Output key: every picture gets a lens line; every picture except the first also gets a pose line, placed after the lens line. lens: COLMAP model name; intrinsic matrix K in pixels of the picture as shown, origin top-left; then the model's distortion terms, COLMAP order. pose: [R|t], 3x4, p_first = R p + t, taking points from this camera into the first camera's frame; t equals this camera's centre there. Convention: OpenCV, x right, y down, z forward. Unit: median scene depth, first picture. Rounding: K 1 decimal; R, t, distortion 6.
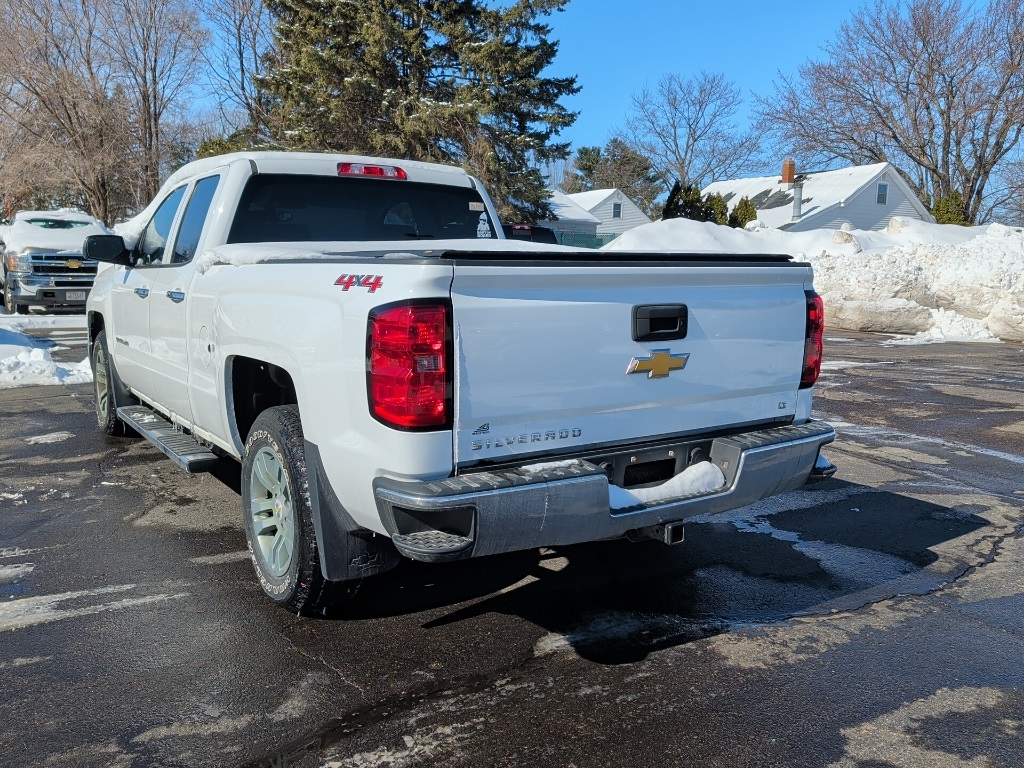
lens RADIAL K [[852.0, 0, 512.0], [0, 852.0, 384.0], [0, 0, 1]] dist [0.010331, -0.004734]
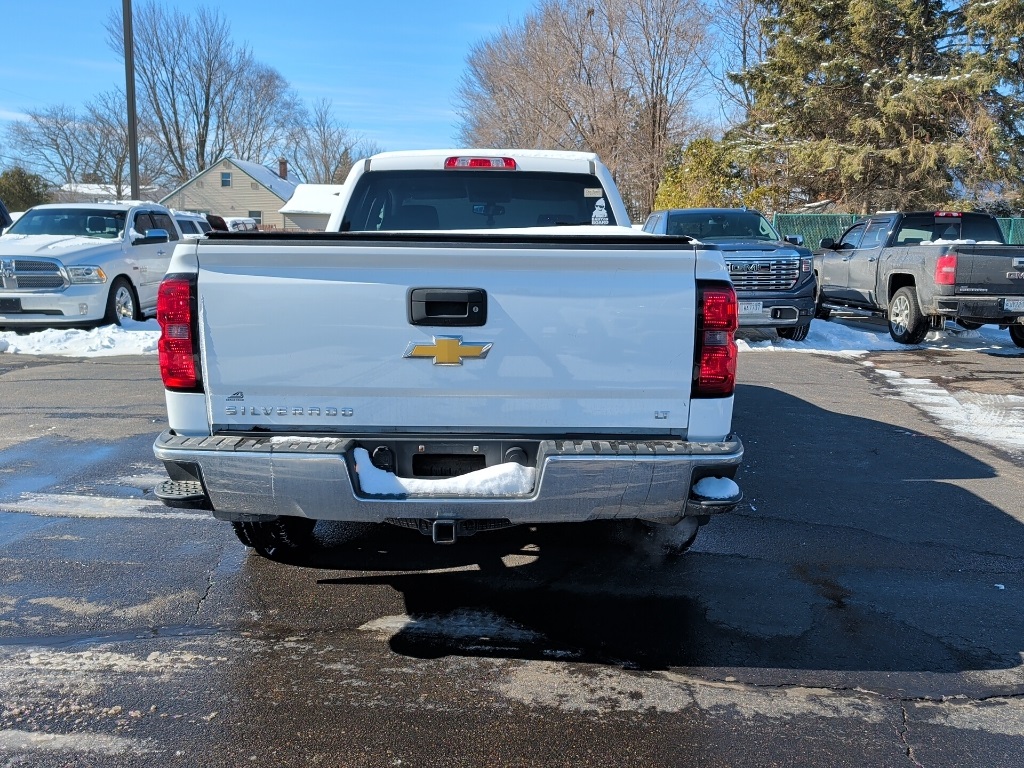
lens RADIAL K [[852.0, 0, 512.0], [0, 852.0, 384.0], [0, 0, 1]] dist [0.010331, -0.004734]
pose [[0.823626, 0.085005, -0.560727, 0.621831], [-0.082927, 0.996128, 0.029203, -0.016740], [0.561038, 0.022447, 0.827485, 0.210552]]
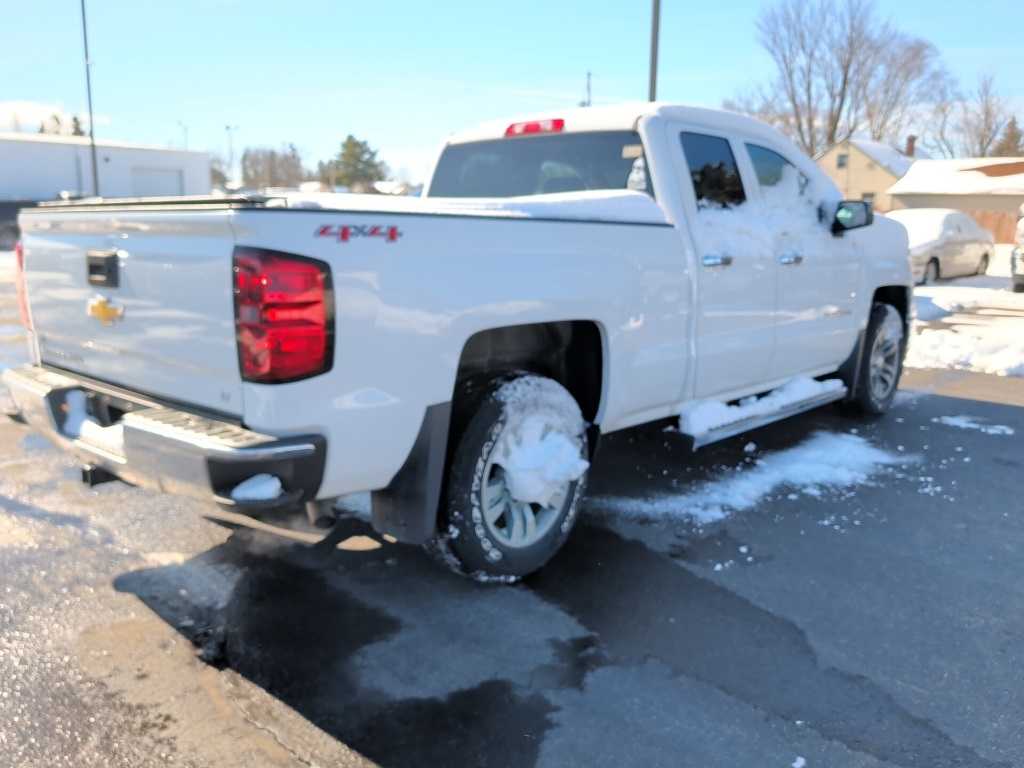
lens RADIAL K [[852.0, 0, 512.0], [0, 852.0, 384.0], [0, 0, 1]] dist [0.010331, -0.004734]
pose [[0.252453, 0.167194, -0.953055, 1.032775], [-0.149312, 0.979892, 0.132351, -0.114810], [0.956019, 0.108891, 0.272341, 0.970137]]
